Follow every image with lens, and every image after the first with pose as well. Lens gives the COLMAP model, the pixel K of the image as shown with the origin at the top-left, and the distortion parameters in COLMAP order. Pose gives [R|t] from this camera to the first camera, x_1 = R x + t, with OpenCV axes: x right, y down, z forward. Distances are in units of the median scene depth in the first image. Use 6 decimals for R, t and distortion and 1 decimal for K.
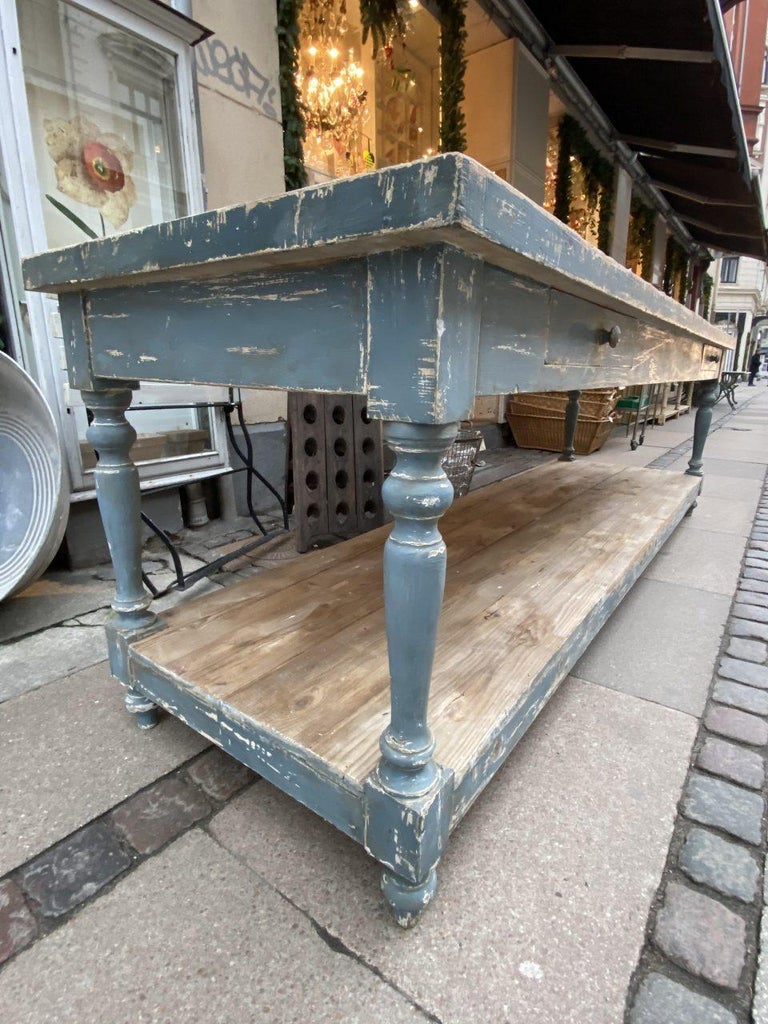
lens RADIAL K [[527.0, 0, 385.5], [0, 527.0, 506.1], [0, 0, 1]] dist [0.023695, -0.021607]
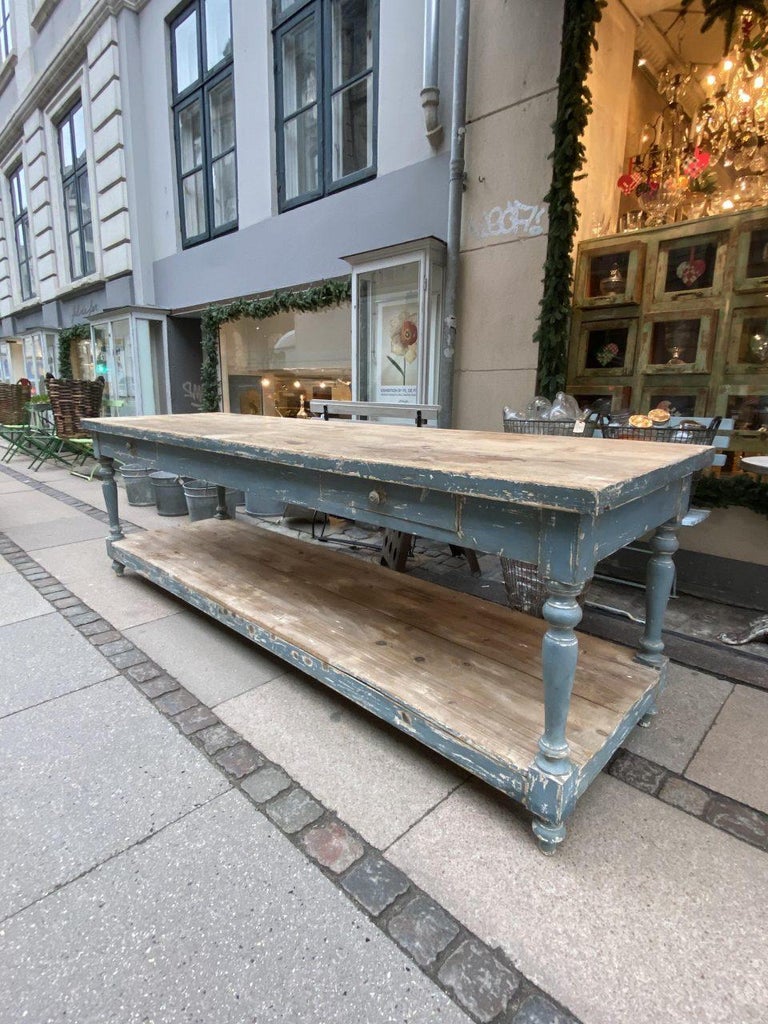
lens RADIAL K [[524.1, 0, 384.8], [0, 524.1, 506.4], [0, 0, 1]] dist [0.046421, -0.046054]
pose [[-0.130295, 0.210979, -0.968768, 1.603152], [-0.251471, 0.938114, 0.238125, -0.544148], [0.959054, 0.274644, -0.069177, 1.367483]]
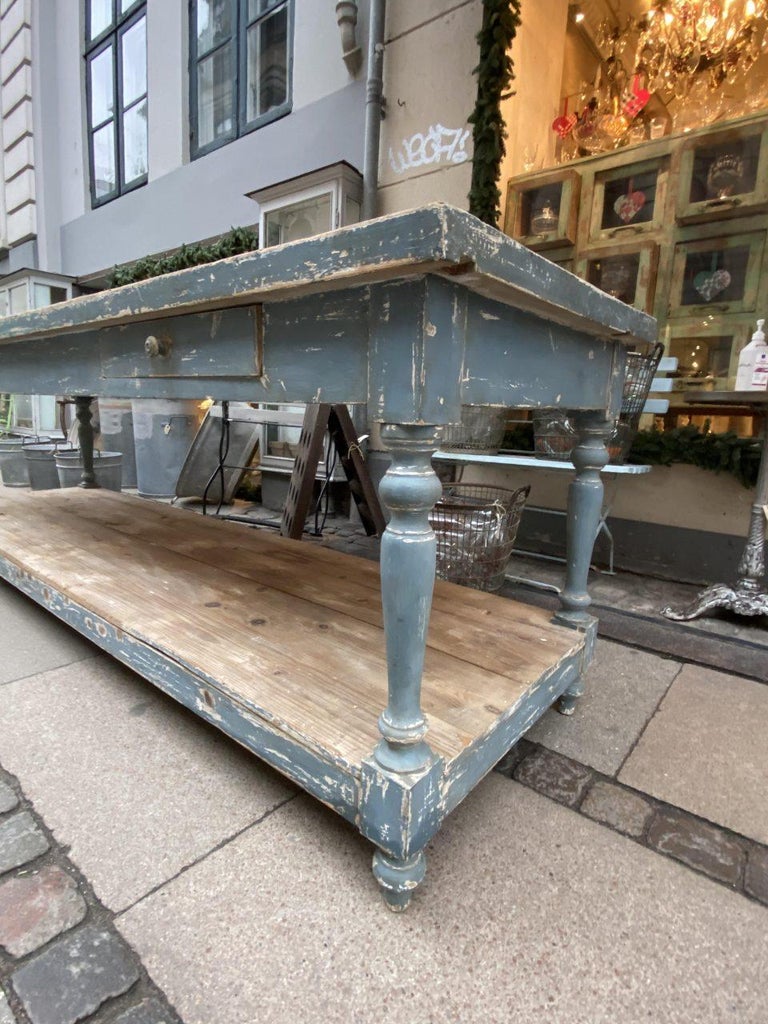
lens RADIAL K [[524.1, 0, 384.8], [0, 524.1, 506.4], [0, 0, 1]] dist [0.046421, -0.046054]
pose [[-0.052848, 0.167555, -0.984445, 1.343874], [-0.285344, 0.942186, 0.175681, -0.366716], [0.956967, 0.290190, -0.001982, 1.559806]]
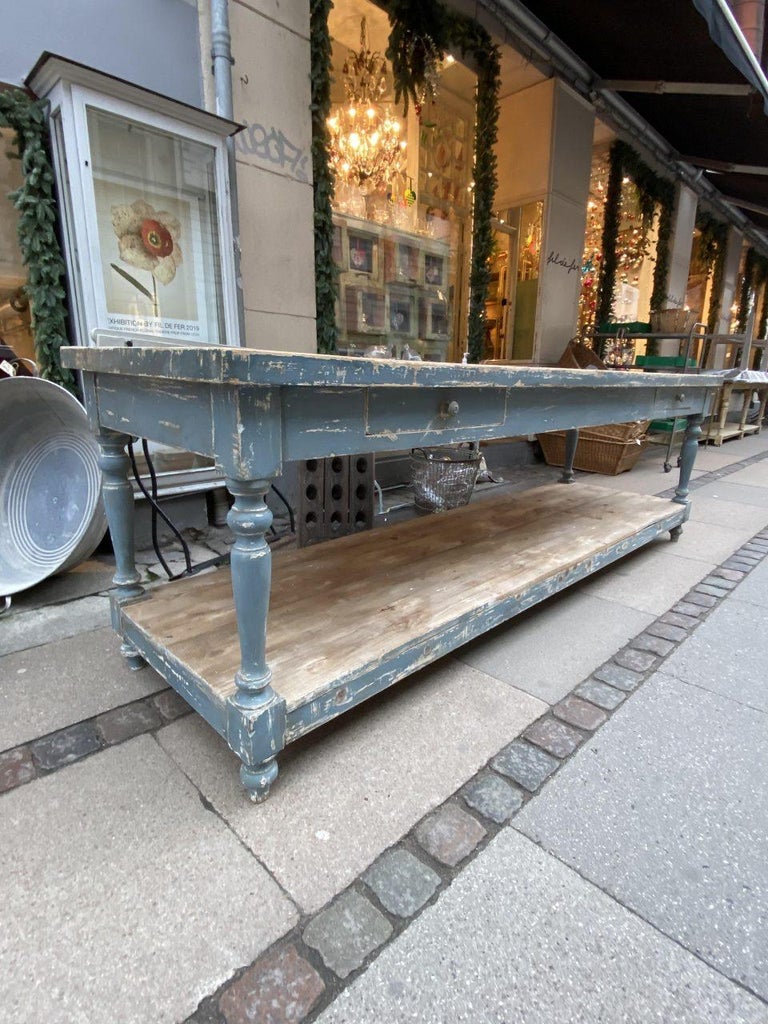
lens RADIAL K [[524.1, 0, 384.8], [0, 524.1, 506.4], [0, 0, 1]] dist [0.046421, -0.046054]
pose [[0.989140, 0.052443, -0.137305, 0.242180], [-0.053411, 0.998567, -0.003373, -0.027769], [0.136931, 0.010670, 0.990523, -0.195459]]
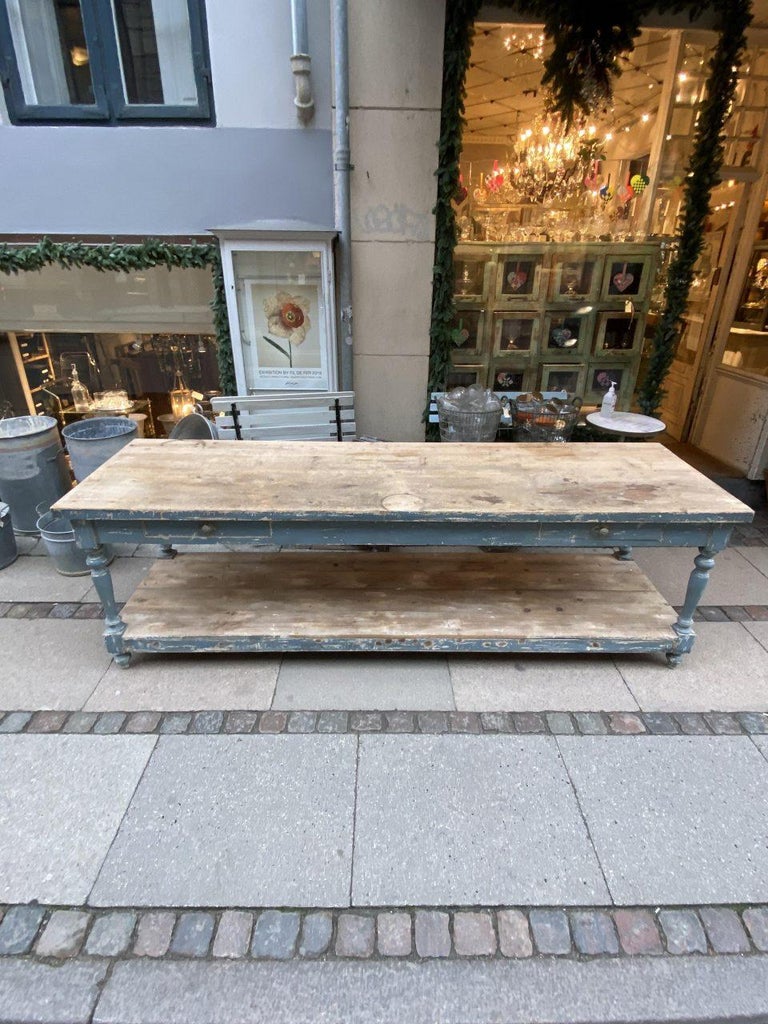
lens RADIAL K [[524.1, 0, 384.8], [0, 524.1, 506.4], [0, 0, 1]] dist [0.046421, -0.046054]
pose [[0.604759, 0.345649, -0.717491, 1.393374], [-0.204942, 0.938111, 0.279191, -0.668044], [0.769588, -0.021799, 0.638169, 0.051611]]
